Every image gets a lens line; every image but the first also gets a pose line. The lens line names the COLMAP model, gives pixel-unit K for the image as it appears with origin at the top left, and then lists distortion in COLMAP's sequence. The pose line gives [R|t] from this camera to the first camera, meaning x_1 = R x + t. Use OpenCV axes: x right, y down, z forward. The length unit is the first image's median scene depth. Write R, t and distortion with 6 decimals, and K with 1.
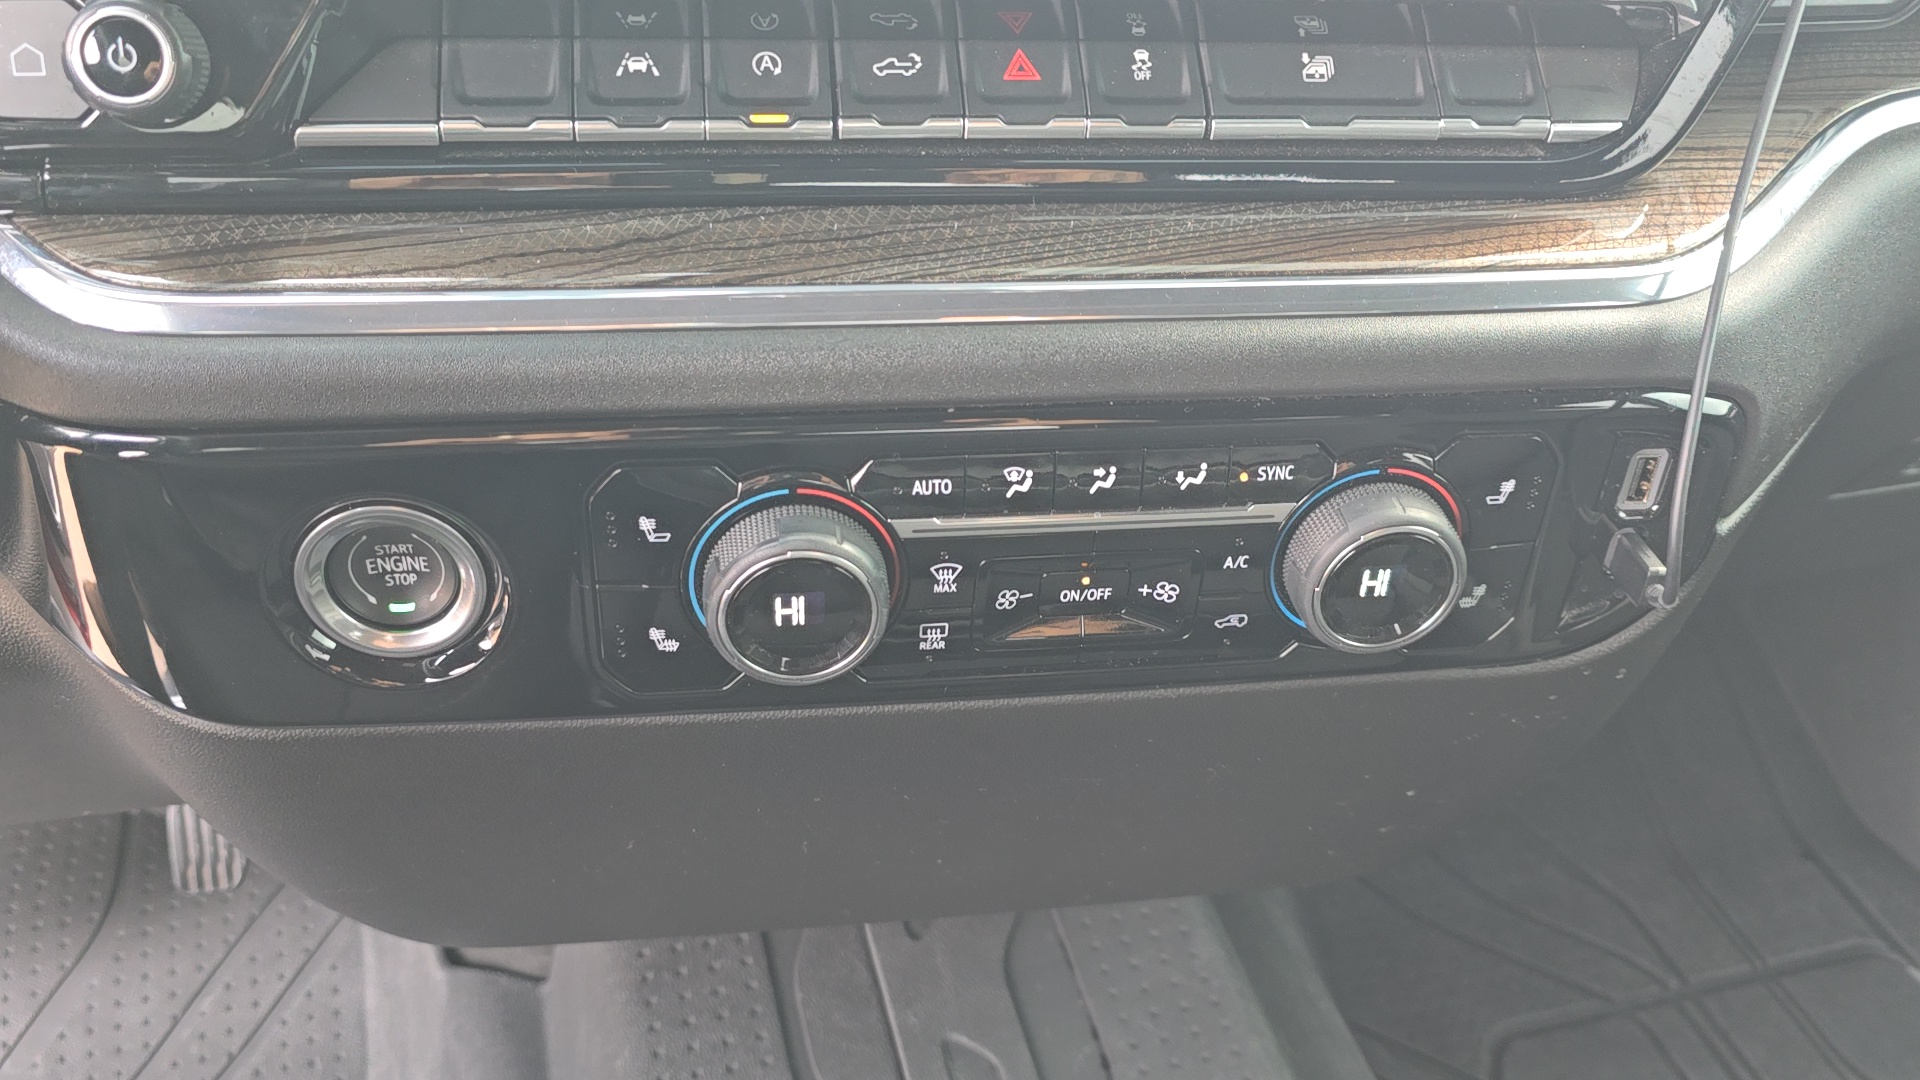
lens RADIAL K [[1593.7, 0, 962.7], [0, 1593.7, 522.5], [0, 0, 1]] dist [-0.008253, 0.016455]
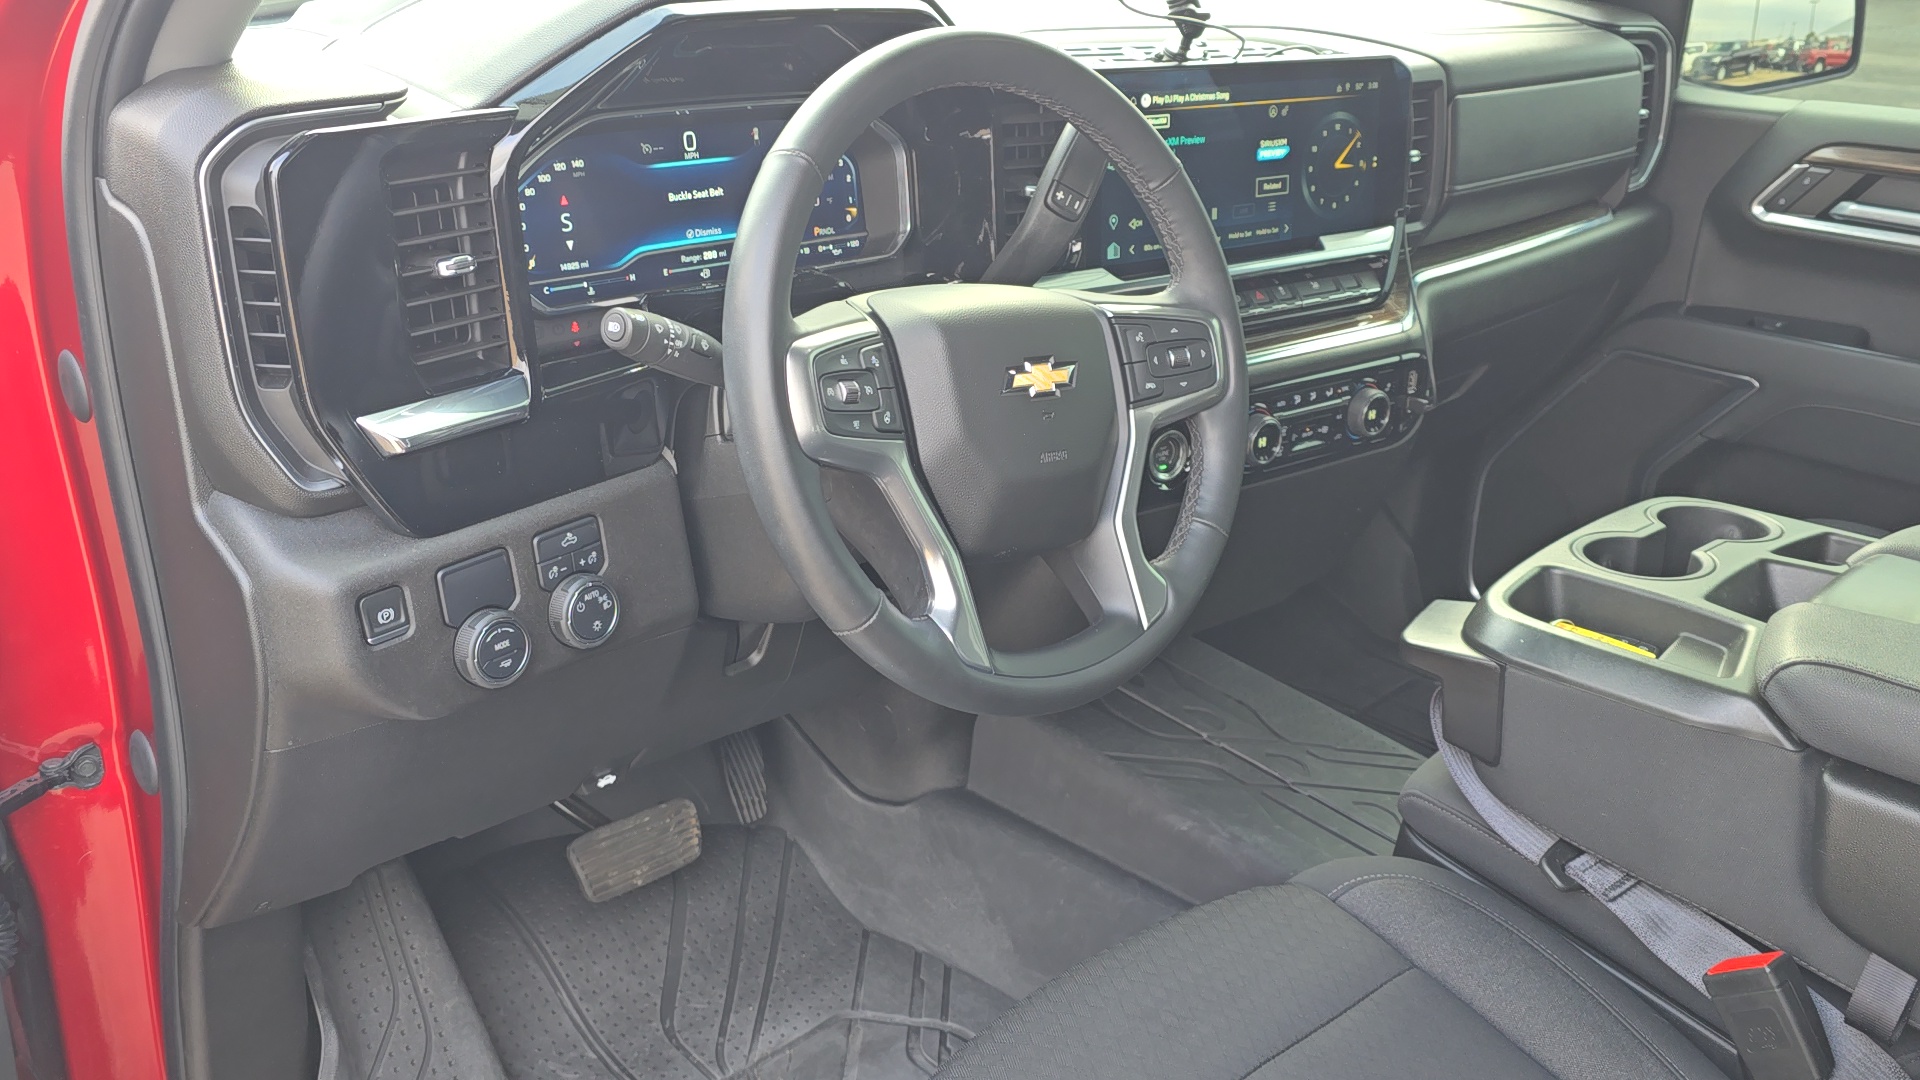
lens RADIAL K [[1593.7, 0, 971.9], [0, 1593.7, 551.9], [0, 0, 1]] dist [-0.008253, 0.016455]
pose [[0.870739, -0.209981, 0.444659, -2.278052], [0.291420, 0.948698, -0.122661, 0.528648], [-0.396090, 0.236389, 0.887261, -1.842703]]
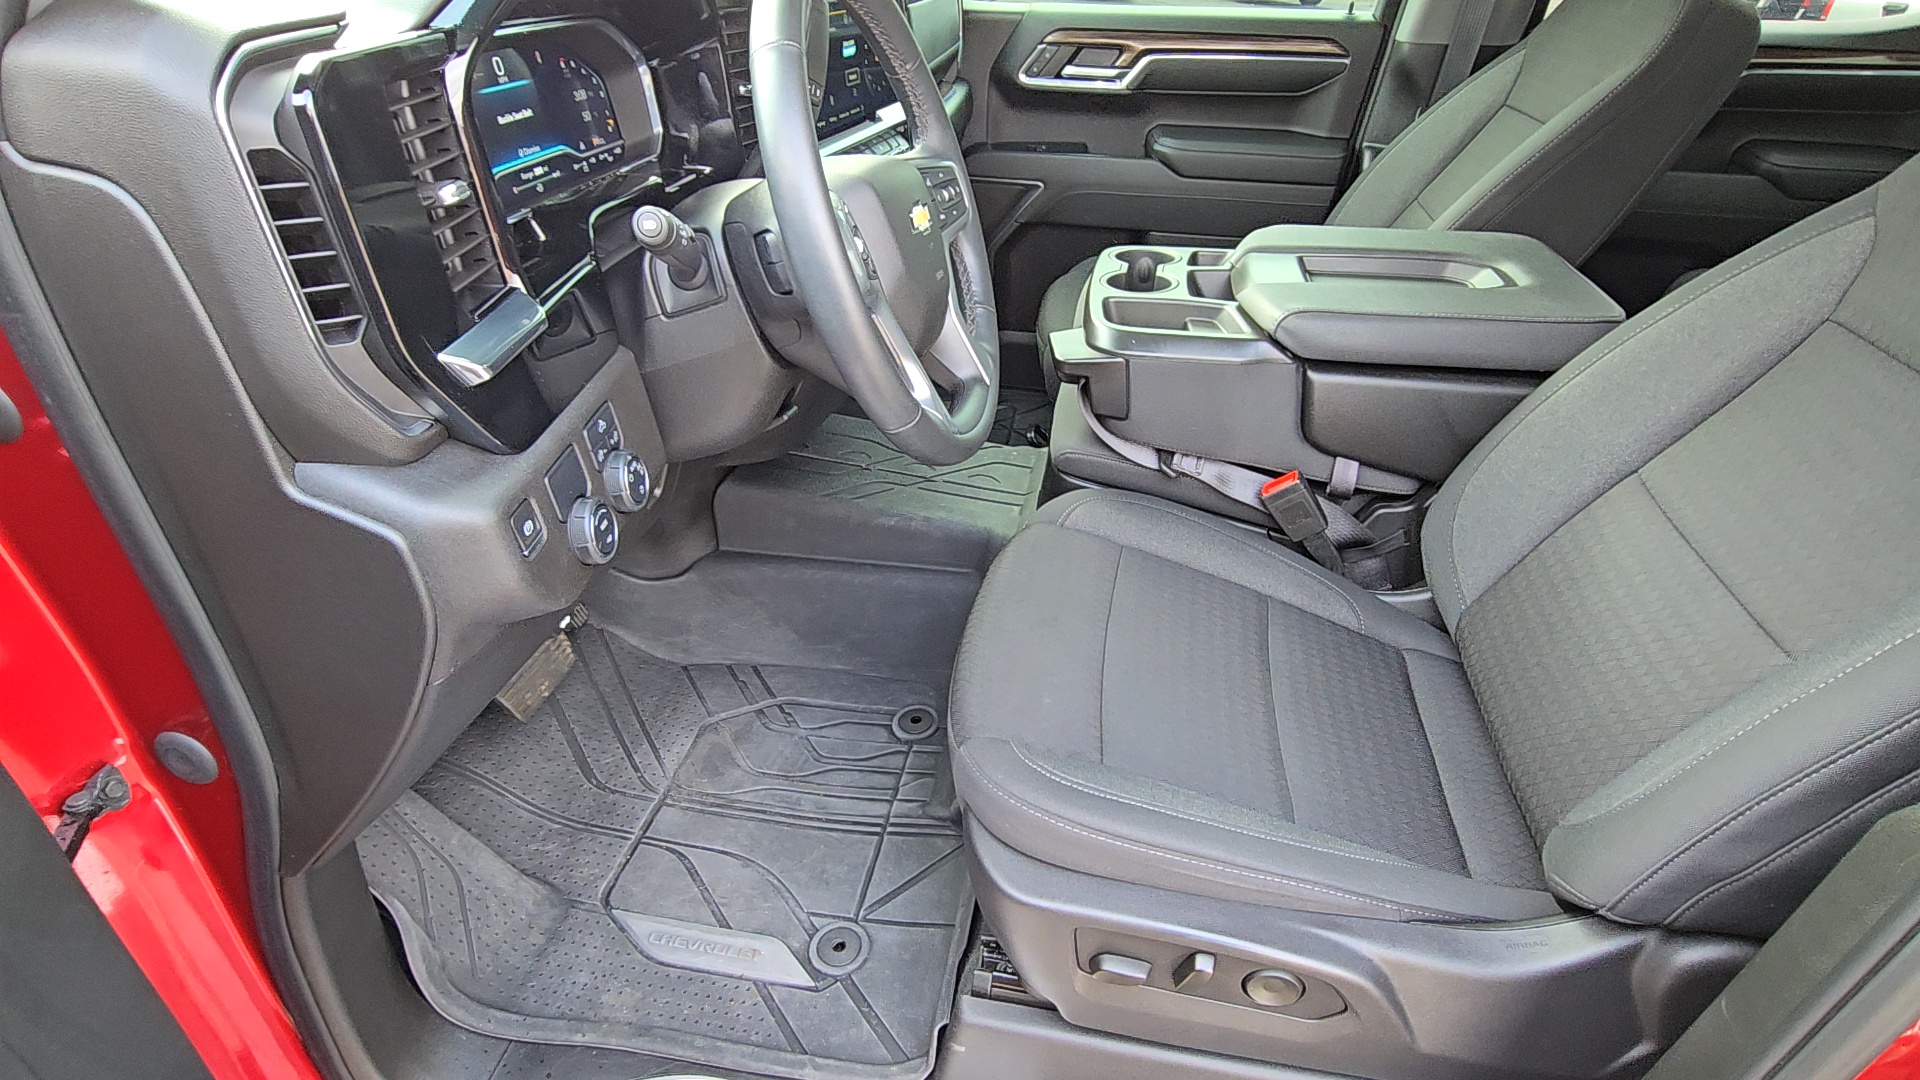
lens RADIAL K [[967.2, 0, 962.6], [0, 967.2, 549.8], [0, 0, 1]] dist [0.001244, -0.000669]
pose [[0.422937, -0.526564, 0.737465, -2.875573], [0.515573, 0.809100, 0.282032, 0.035619], [-0.745191, 0.260935, 0.613680, -0.890086]]
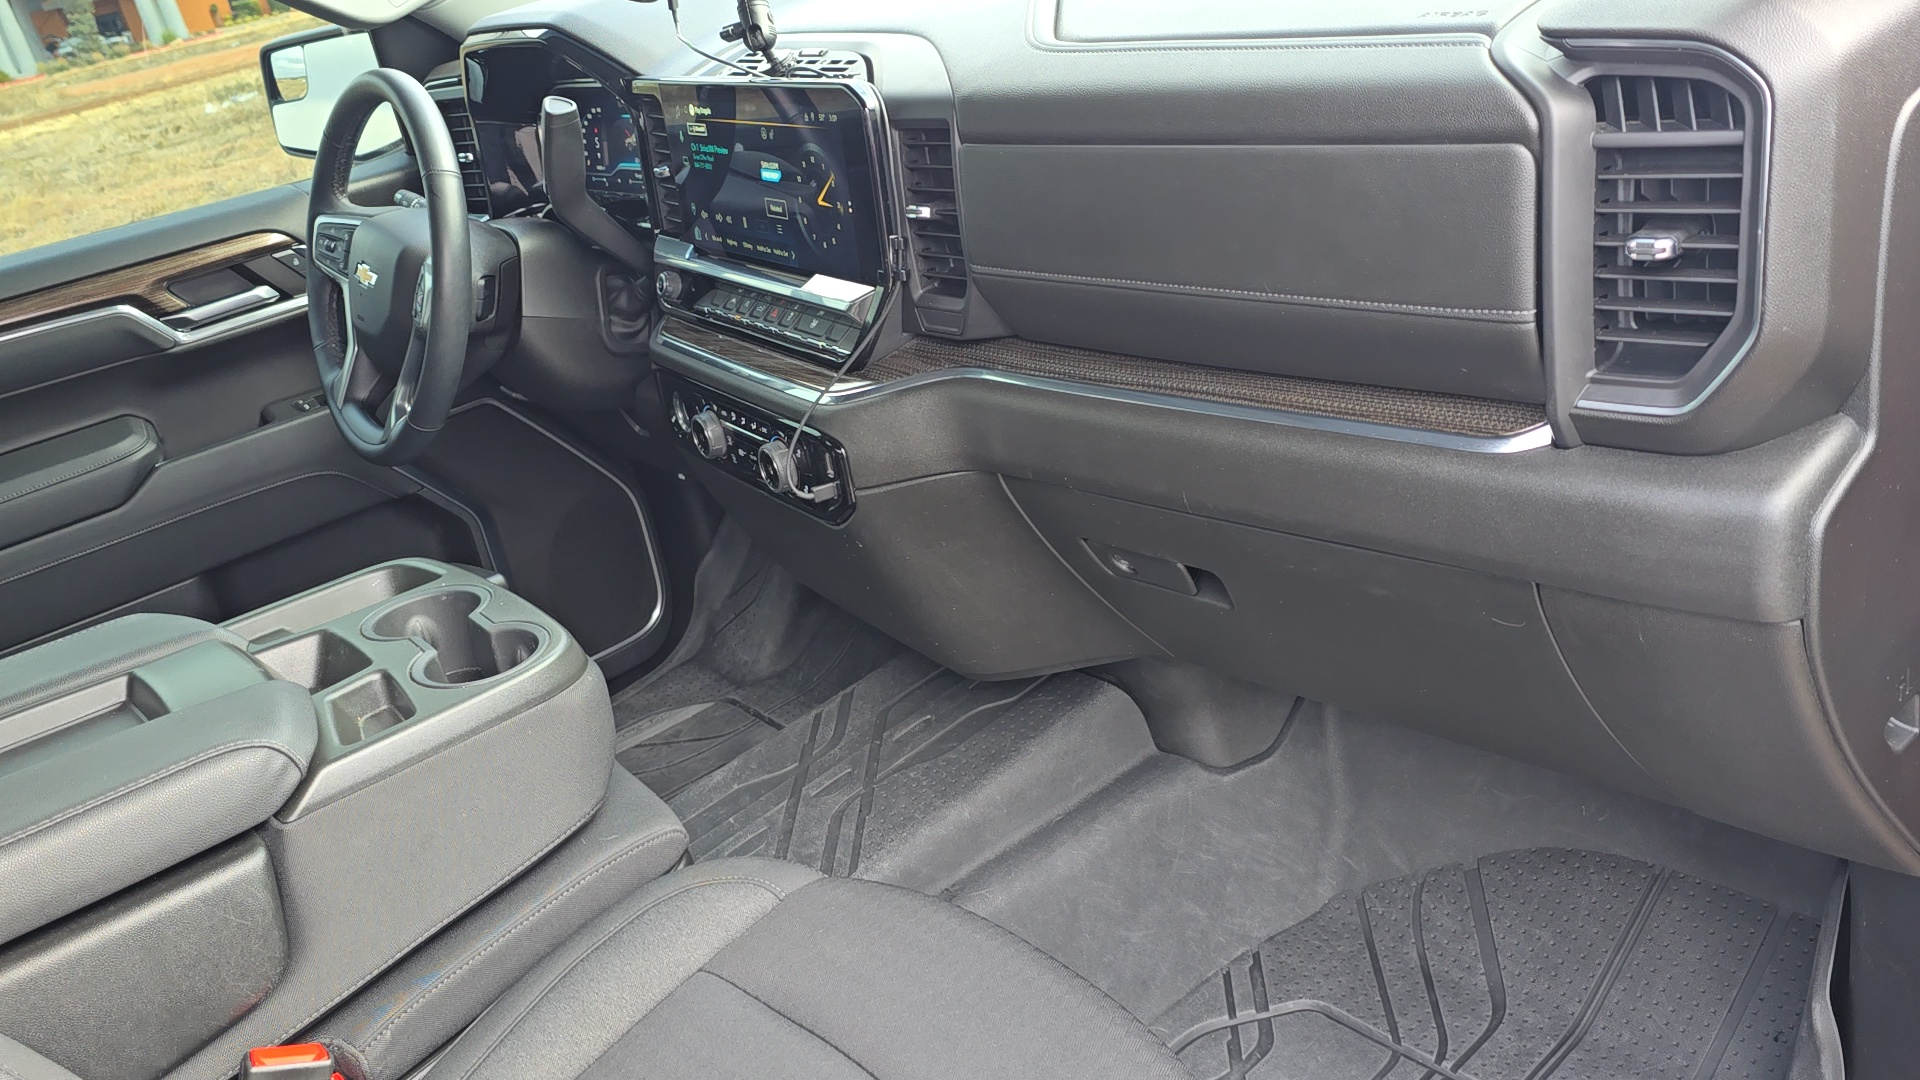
lens RADIAL K [[1593.7, 0, 961.6], [0, 1593.7, 556.3], [0, 0, 1]] dist [-0.008253, 0.016455]
pose [[0.405407, 0.254335, -0.878043, 3.570933], [-0.333102, 0.935578, 0.117202, -0.332377], [0.851287, 0.244963, 0.464009, -0.207230]]
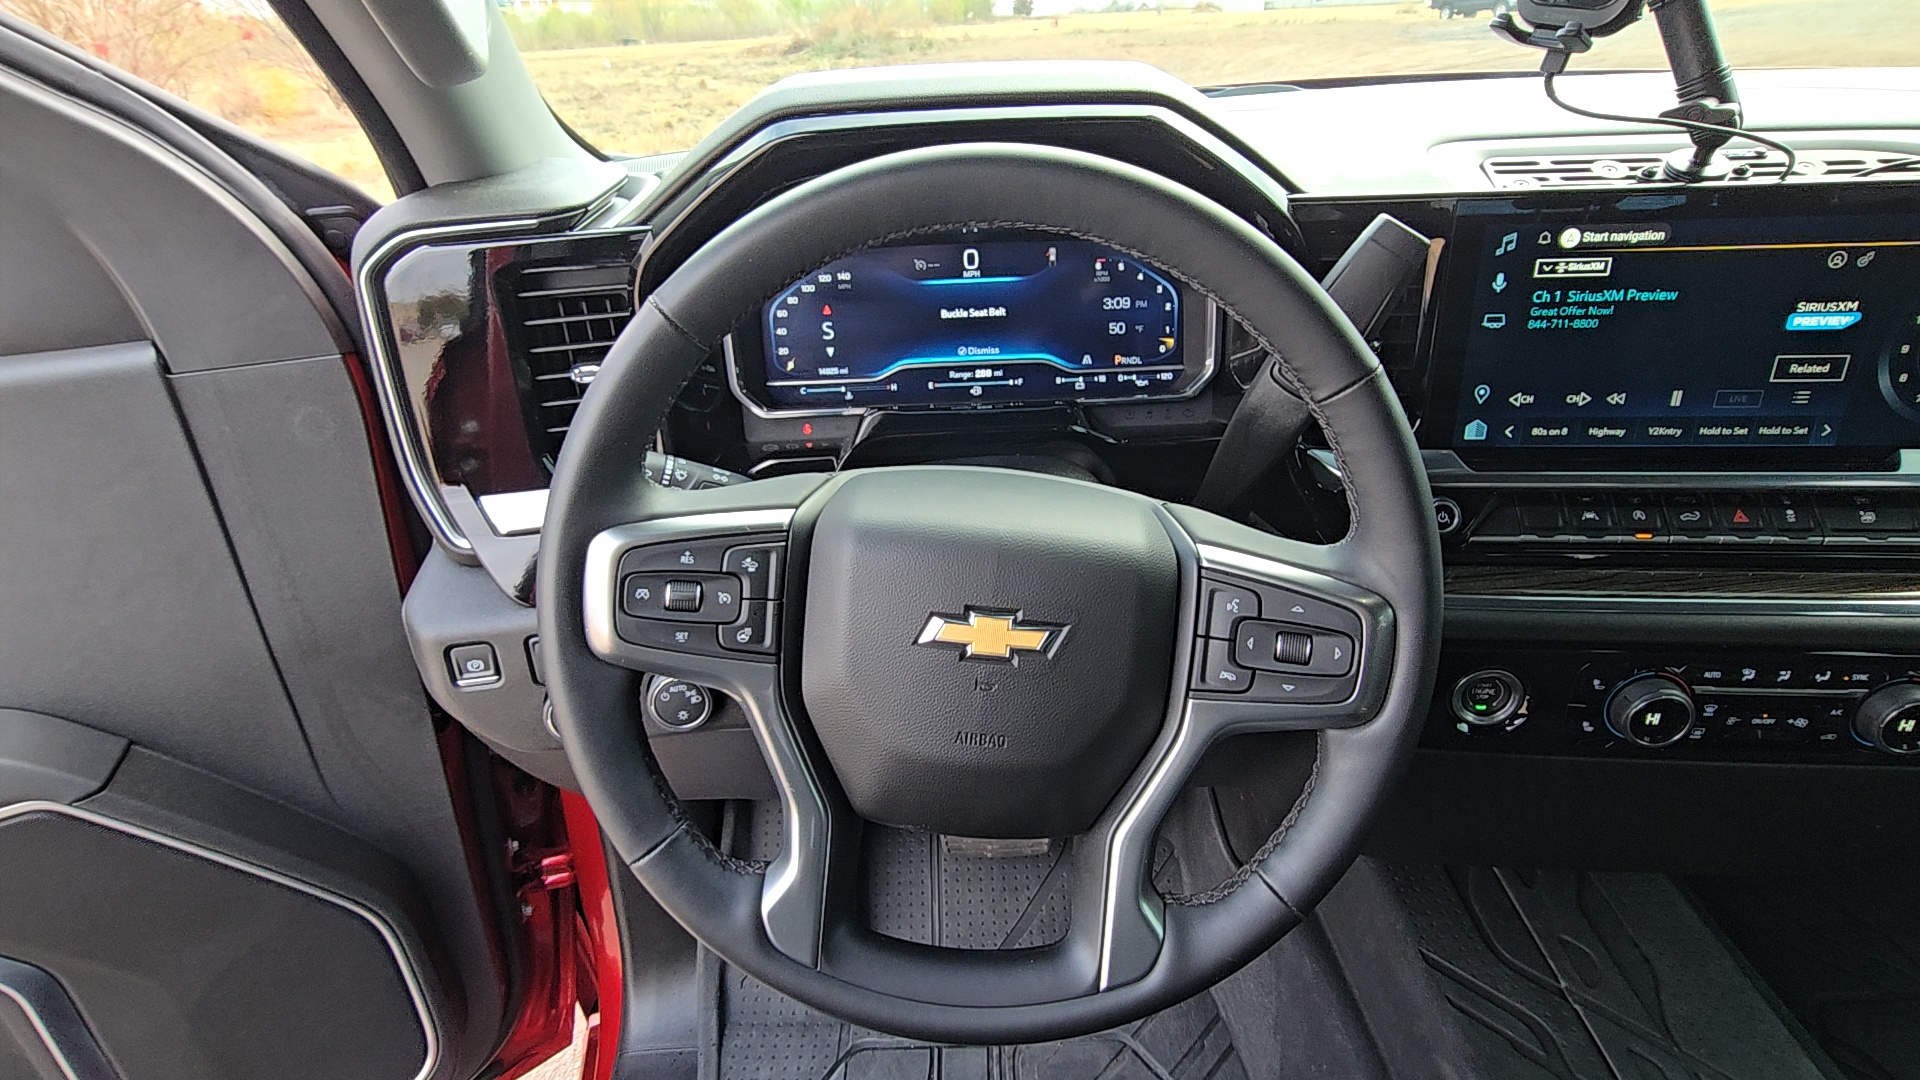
lens RADIAL K [[967.2, 0, 979.8], [0, 967.2, 552.1], [0, 0, 1]] dist [0.001244, -0.000669]
pose [[0.967210, 0.028999, -0.252315, -0.769003], [-0.062449, 0.990114, -0.125593, 0.052006], [0.246179, 0.137232, 0.959460, -0.835610]]
